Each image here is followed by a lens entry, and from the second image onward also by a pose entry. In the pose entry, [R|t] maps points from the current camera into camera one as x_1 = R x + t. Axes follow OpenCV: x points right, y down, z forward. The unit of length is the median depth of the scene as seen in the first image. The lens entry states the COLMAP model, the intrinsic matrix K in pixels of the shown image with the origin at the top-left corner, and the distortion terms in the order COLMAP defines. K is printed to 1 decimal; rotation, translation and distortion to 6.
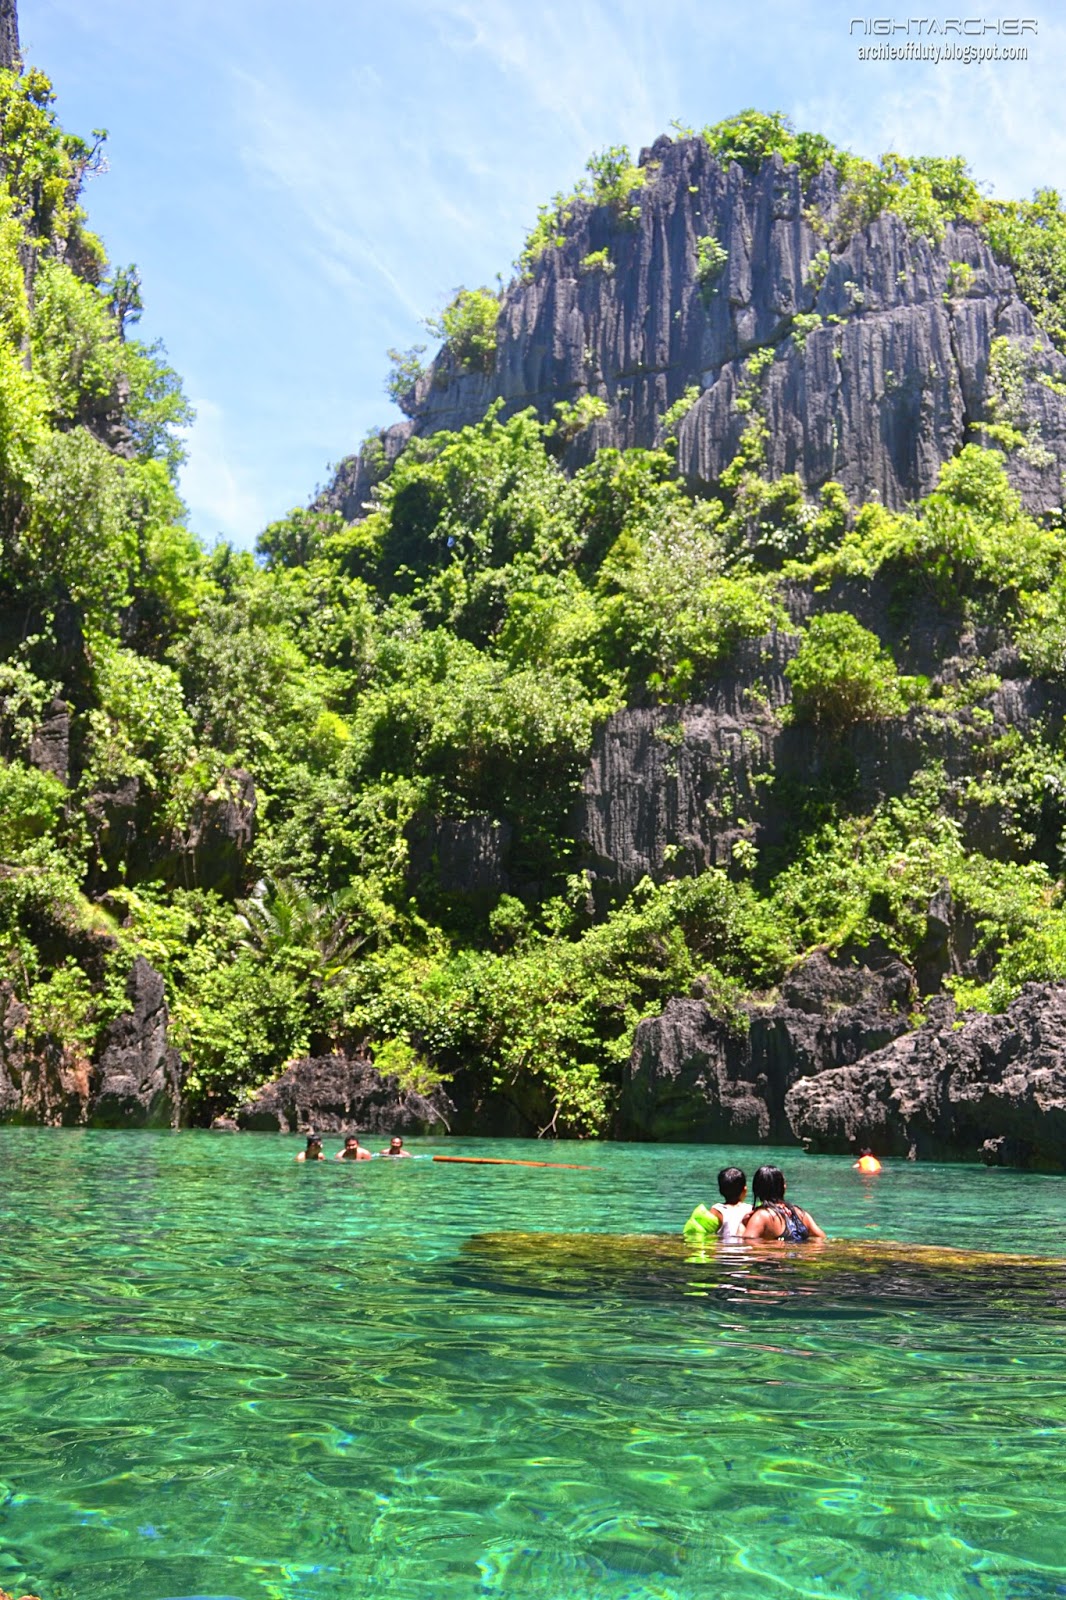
lens RADIAL K [[1375.0, 0, 570.4], [0, 1375.0, 843.0], [0, 0, 1]] dist [-0.067548, 0.000411]
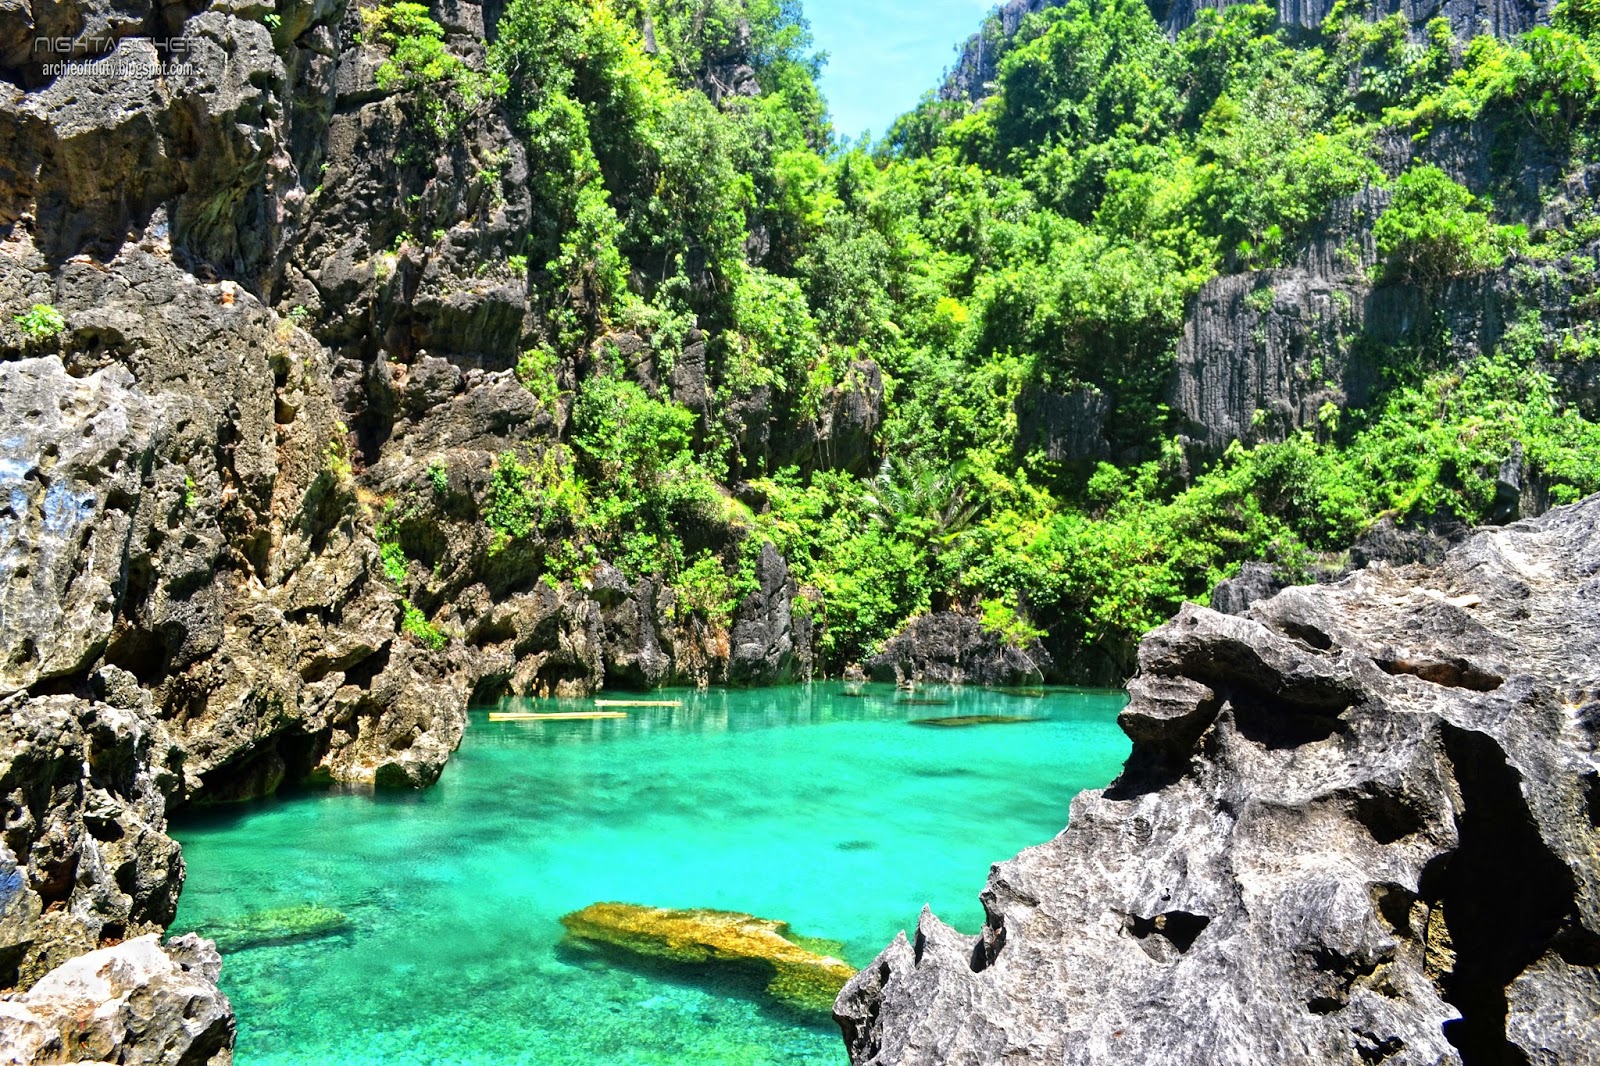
lens RADIAL K [[1336.5, 0, 800.0], [0, 1336.5, 533.0], [0, 0, 1]] dist [-0.085190, 0.014181]
pose [[0.932568, -0.020150, -0.360431, 0.106004], [0.068646, 0.990121, 0.122259, -0.051633], [0.354407, -0.138757, 0.924739, -0.067703]]
